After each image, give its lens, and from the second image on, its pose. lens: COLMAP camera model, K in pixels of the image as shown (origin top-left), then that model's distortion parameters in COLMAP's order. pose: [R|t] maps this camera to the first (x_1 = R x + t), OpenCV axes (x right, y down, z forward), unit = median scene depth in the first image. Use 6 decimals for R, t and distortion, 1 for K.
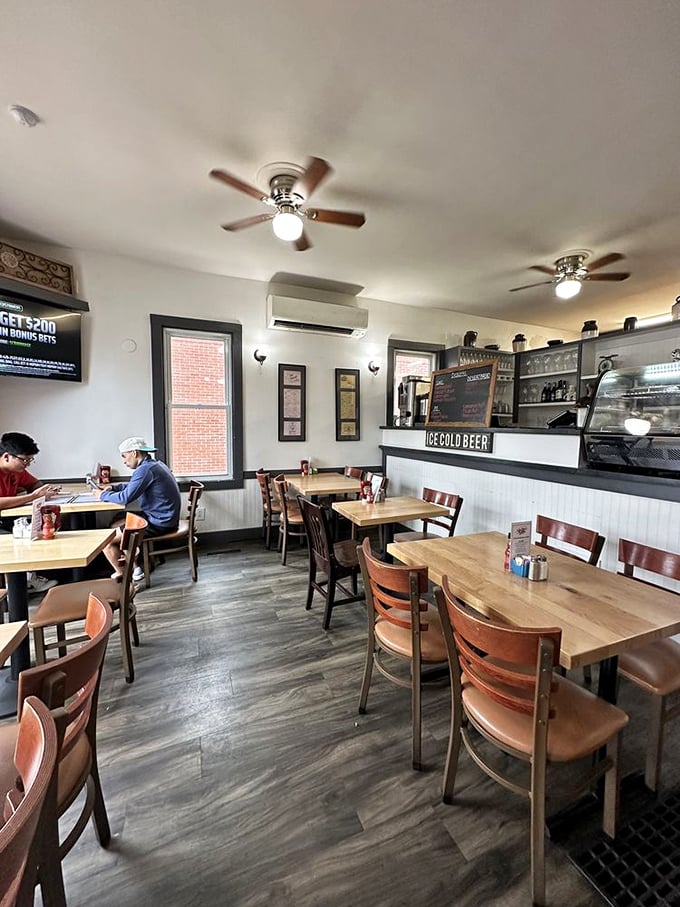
lens RADIAL K [[358.3, 0, 338.7], [0, 358.3, 454.8], [0, 0, 1]] dist [0.001725, 0.000063]
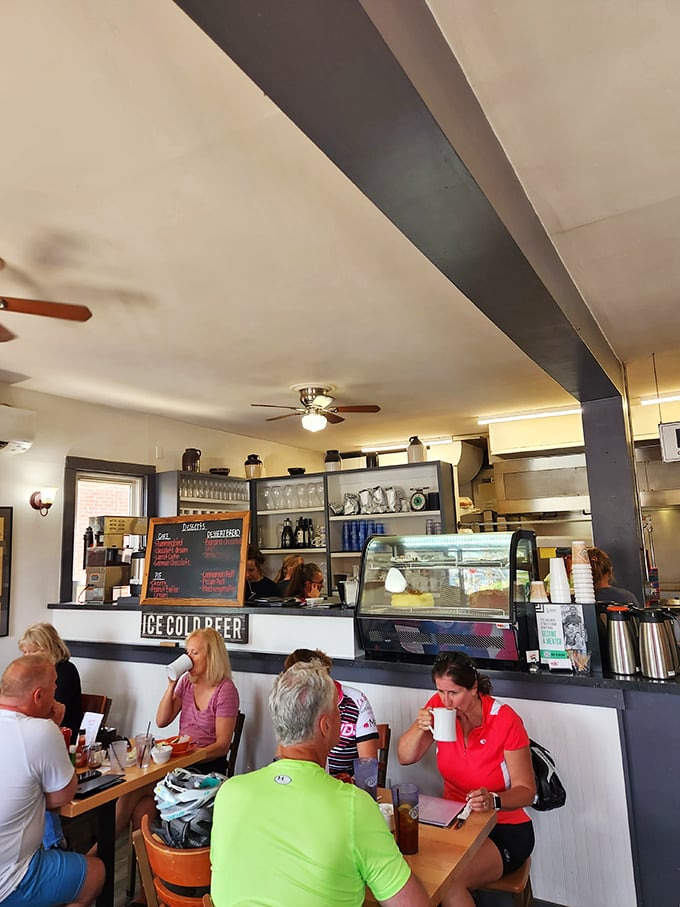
lens RADIAL K [[614.7, 0, 340.0], [0, 614.7, 449.9], [0, 0, 1]] dist [0.036204, 0.001494]
pose [[0.803449, 0.063304, 0.591999, -0.137239], [0.088626, 0.970536, -0.224064, -0.068505], [-0.588741, 0.232490, 0.774166, -0.111559]]
